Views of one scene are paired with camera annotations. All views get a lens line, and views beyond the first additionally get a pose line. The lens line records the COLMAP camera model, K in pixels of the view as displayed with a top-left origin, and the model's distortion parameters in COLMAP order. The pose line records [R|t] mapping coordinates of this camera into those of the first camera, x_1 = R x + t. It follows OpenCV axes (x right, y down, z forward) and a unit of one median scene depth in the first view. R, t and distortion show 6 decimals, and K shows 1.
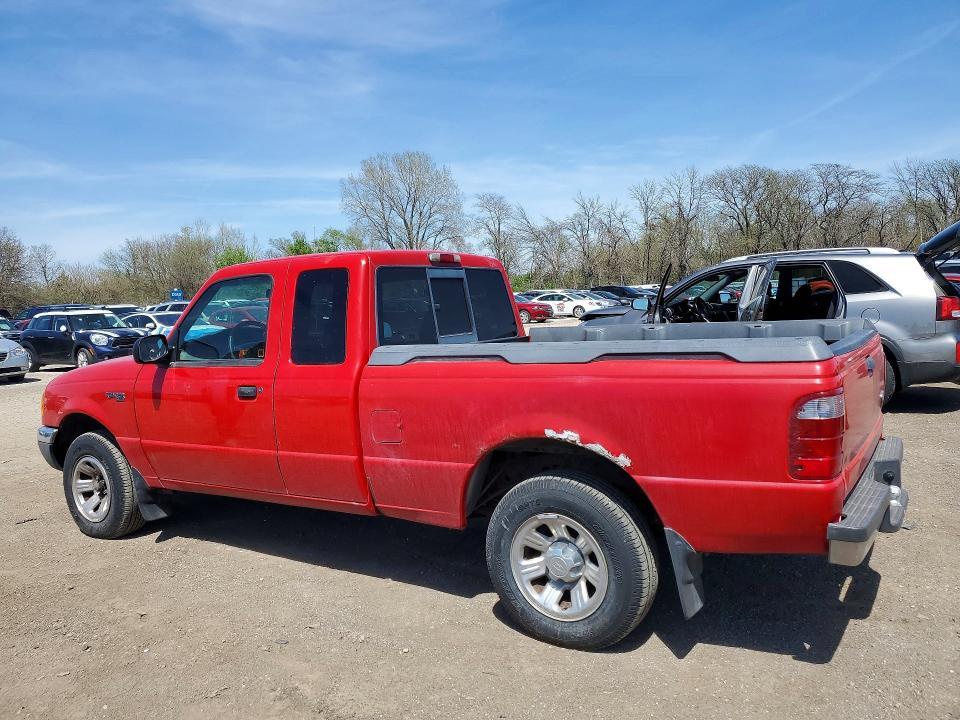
lens RADIAL K [[745.8, 0, 472.9], [0, 745.8, 353.8], [0, 0, 1]] dist [0.004770, -0.001720]
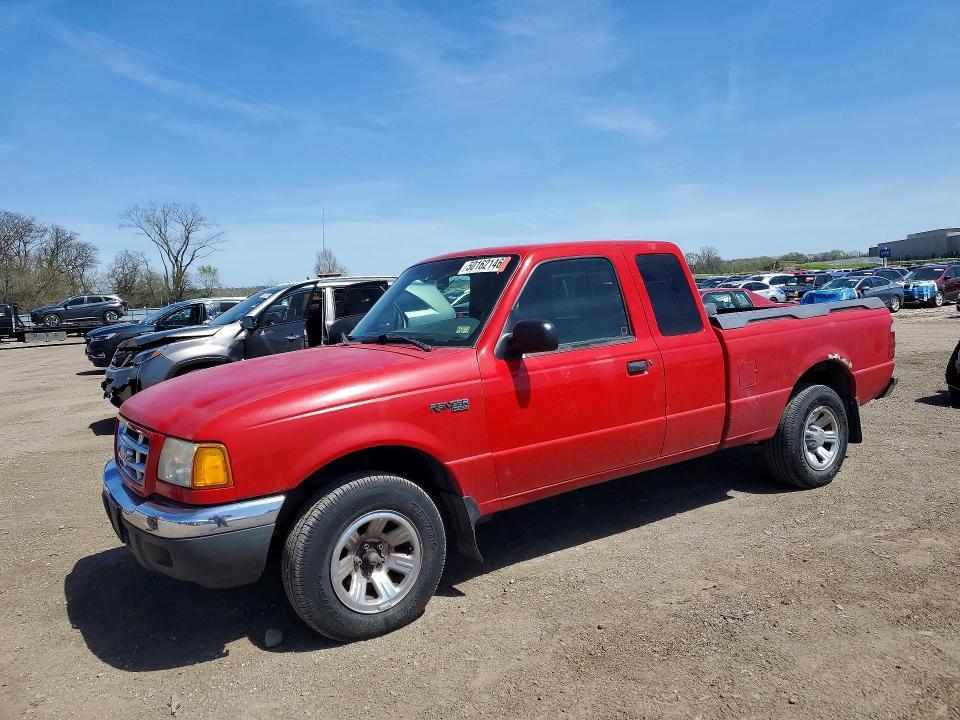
lens RADIAL K [[745.8, 0, 481.6], [0, 745.8, 360.9], [0, 0, 1]] dist [0.004770, -0.001720]
pose [[0.391808, -0.051400, 0.918610, -1.484042], [0.107710, 0.994135, 0.009686, 0.011574], [-0.913720, 0.095149, 0.395046, 0.881232]]
